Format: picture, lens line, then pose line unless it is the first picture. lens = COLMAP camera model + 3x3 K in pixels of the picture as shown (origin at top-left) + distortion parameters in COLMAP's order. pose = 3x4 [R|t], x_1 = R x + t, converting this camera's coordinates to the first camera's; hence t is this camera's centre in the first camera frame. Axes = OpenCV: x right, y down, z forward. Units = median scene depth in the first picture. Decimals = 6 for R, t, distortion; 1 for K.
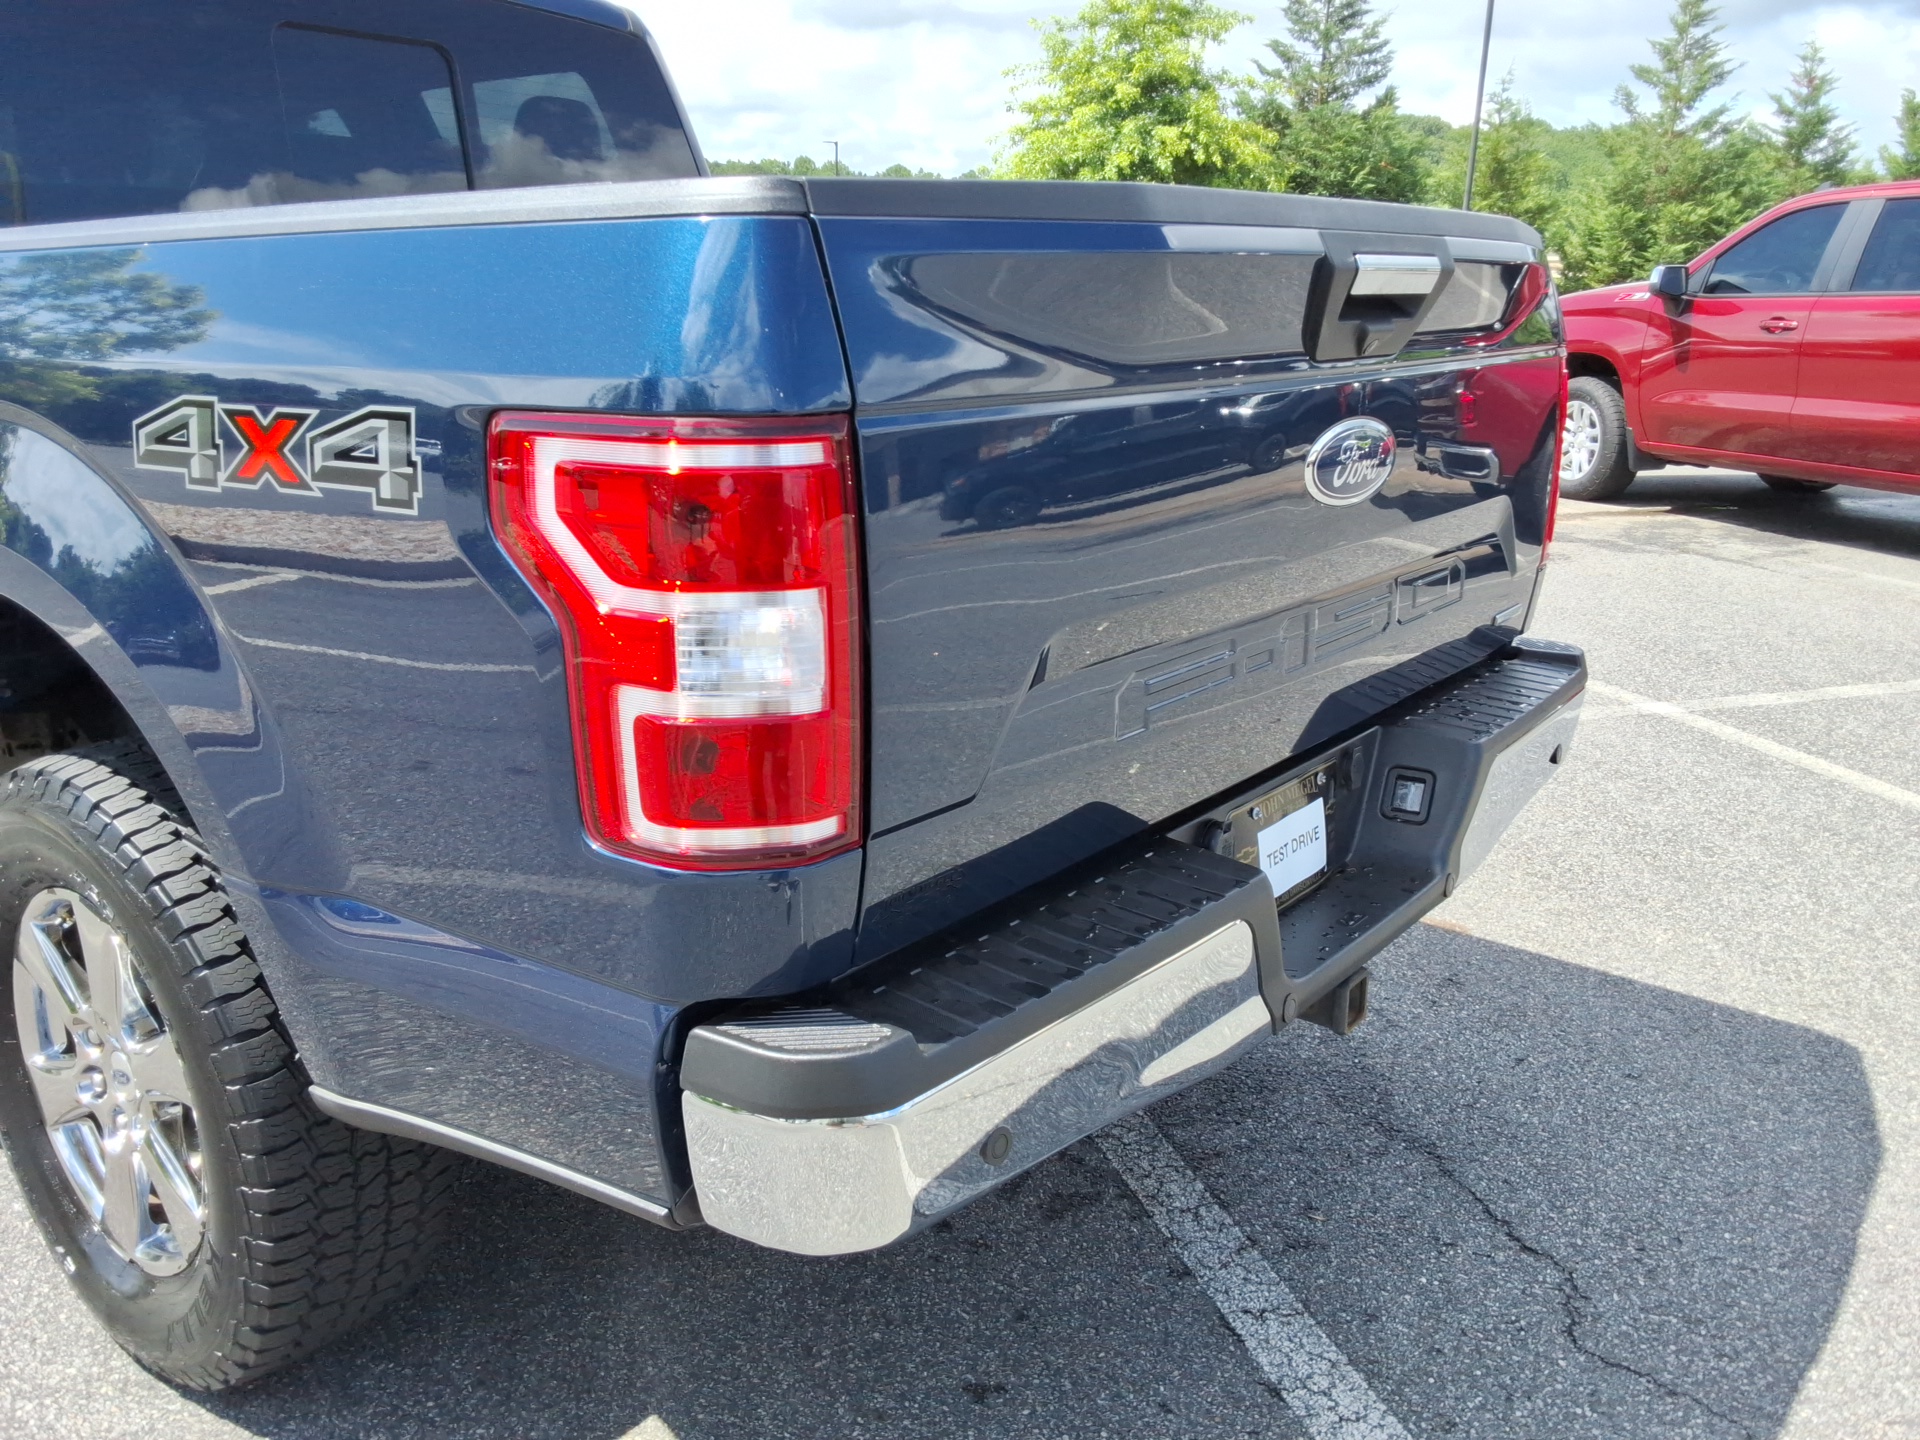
lens RADIAL K [[1544.1, 0, 979.9], [0, 1544.1, 698.7], [0, 0, 1]] dist [0.104296, -0.158663]
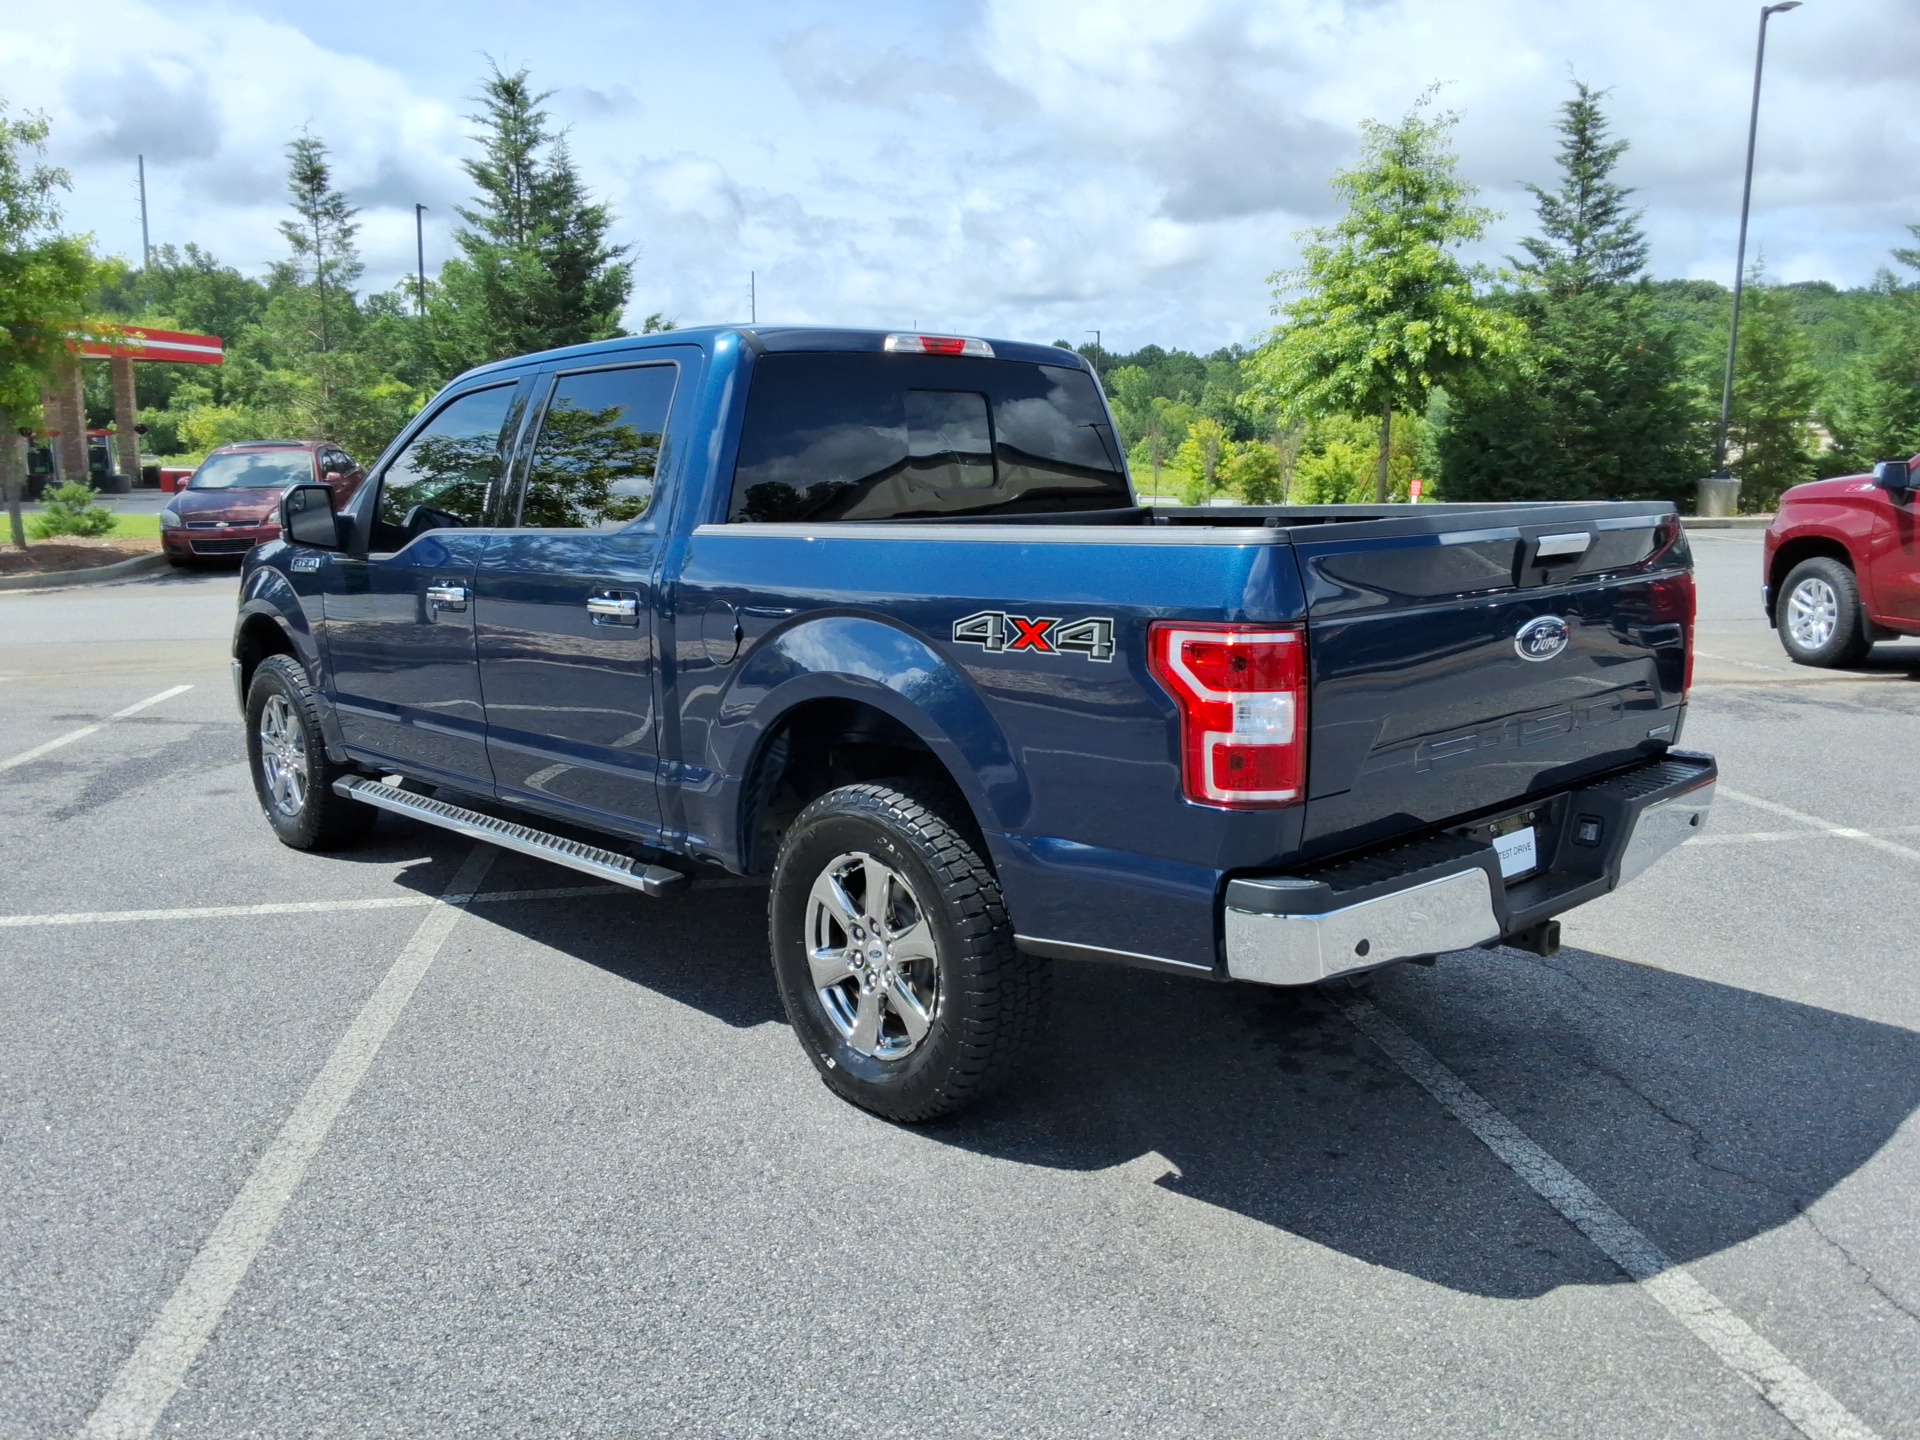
lens RADIAL K [[1544.1, 0, 967.3], [0, 1544.1, 694.3], [0, 0, 1]] dist [0.104296, -0.158663]
pose [[0.986380, 0.008000, -0.164291, -0.048309], [-0.025816, 0.993967, -0.106596, 0.047586], [0.162447, 0.109385, 0.980635, -0.339468]]
